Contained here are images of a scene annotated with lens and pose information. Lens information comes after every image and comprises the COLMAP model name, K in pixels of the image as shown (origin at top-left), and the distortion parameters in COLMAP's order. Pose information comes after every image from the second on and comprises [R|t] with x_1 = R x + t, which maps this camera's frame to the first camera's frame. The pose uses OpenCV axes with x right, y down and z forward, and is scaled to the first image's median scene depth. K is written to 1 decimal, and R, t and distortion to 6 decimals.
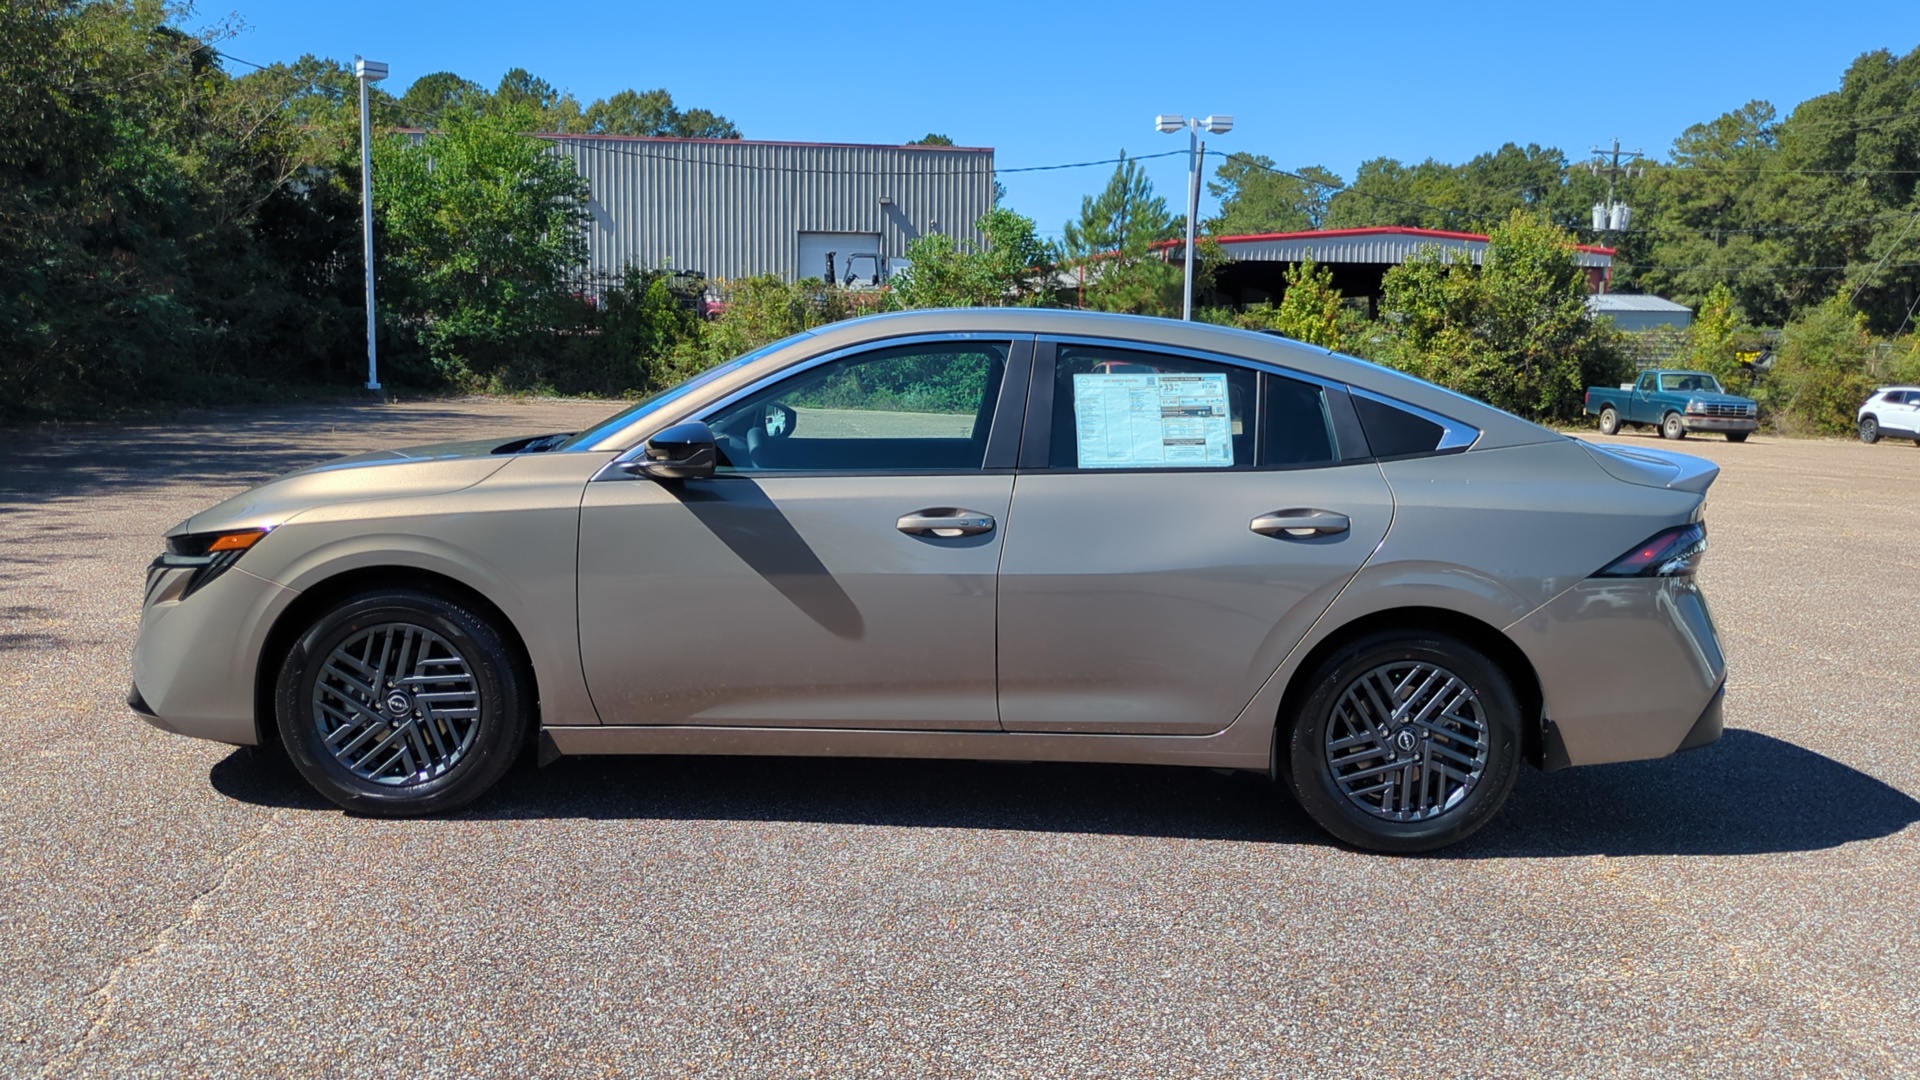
lens RADIAL K [[1665.9, 0, 961.6], [0, 1665.9, 542.4], [0, 0, 1]] dist [0.041161, -0.055337]
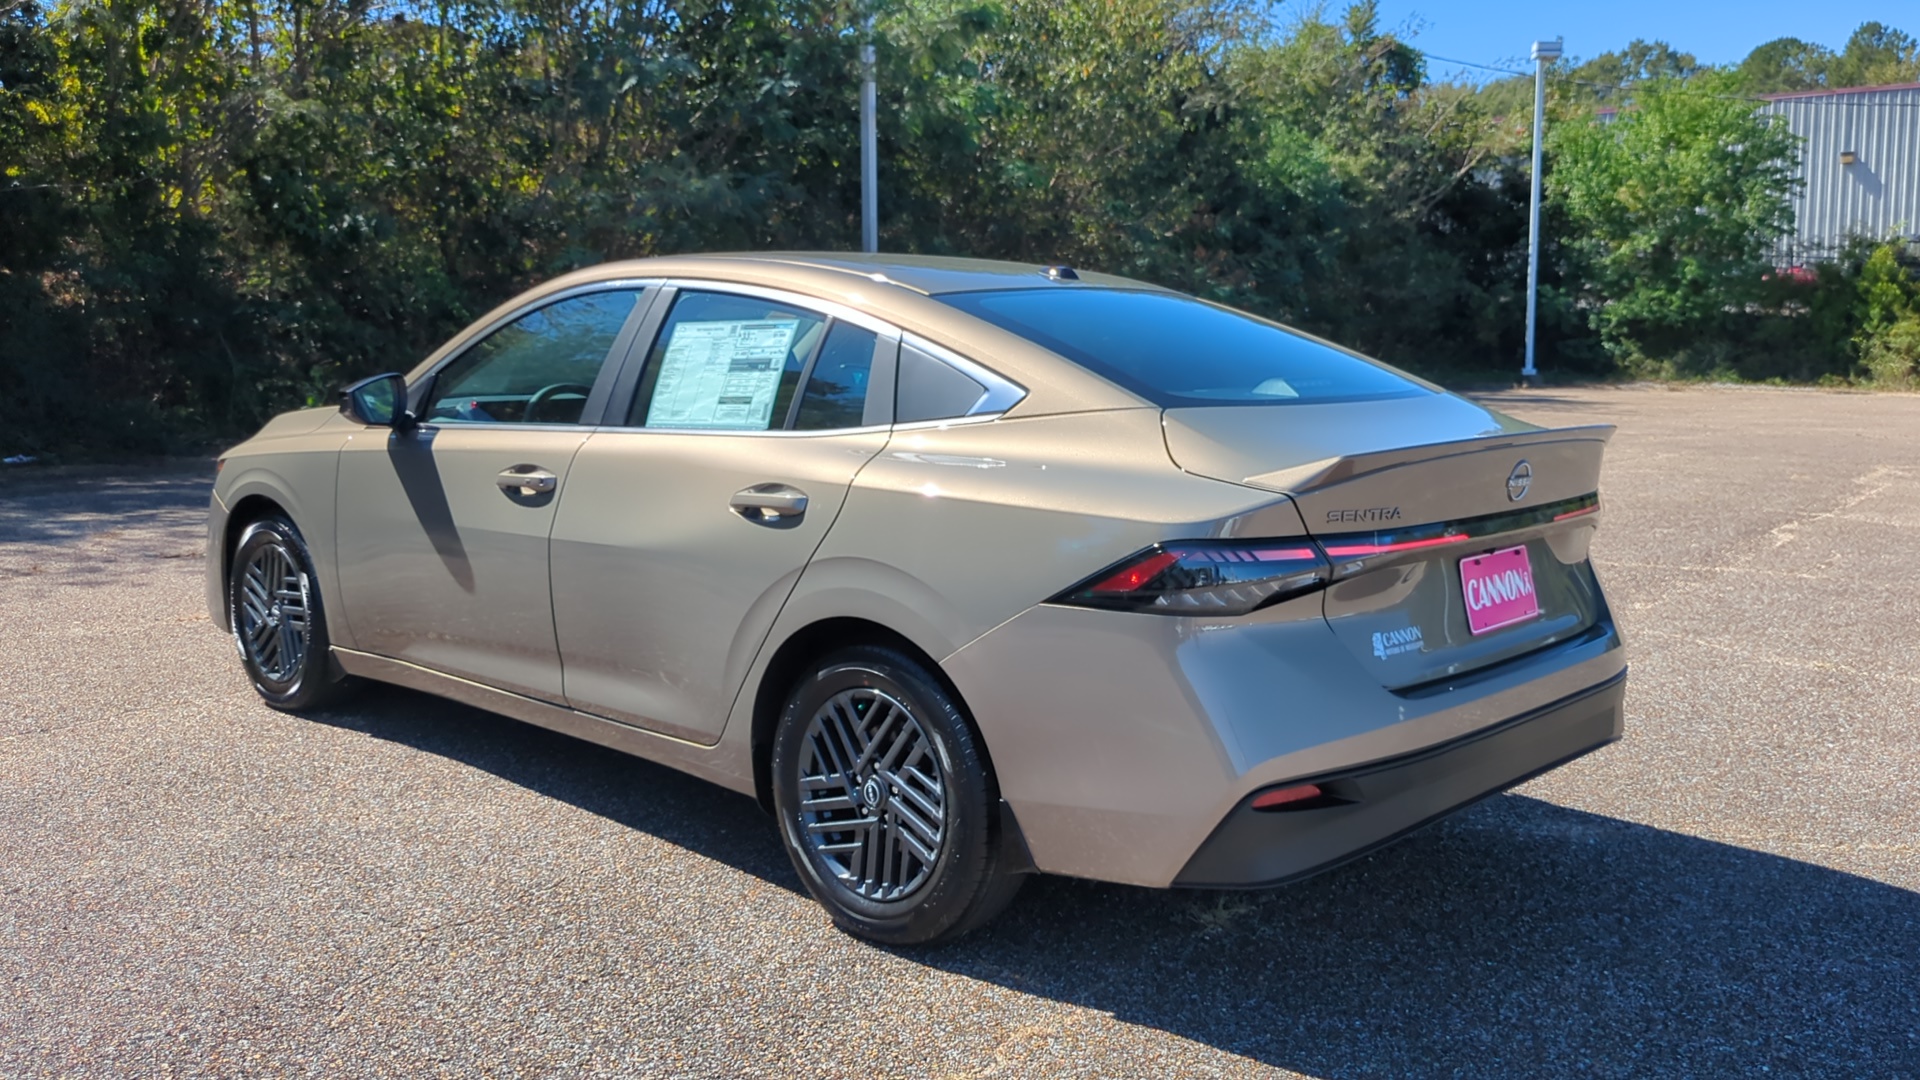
lens RADIAL K [[1665.9, 0, 970.0], [0, 1665.9, 546.5], [0, 0, 1]] dist [0.041161, -0.055337]
pose [[0.716577, 0.071328, -0.693852, 0.098594], [-0.065792, 0.997234, 0.034570, -0.002829], [0.694398, 0.020878, 0.719288, 0.057579]]
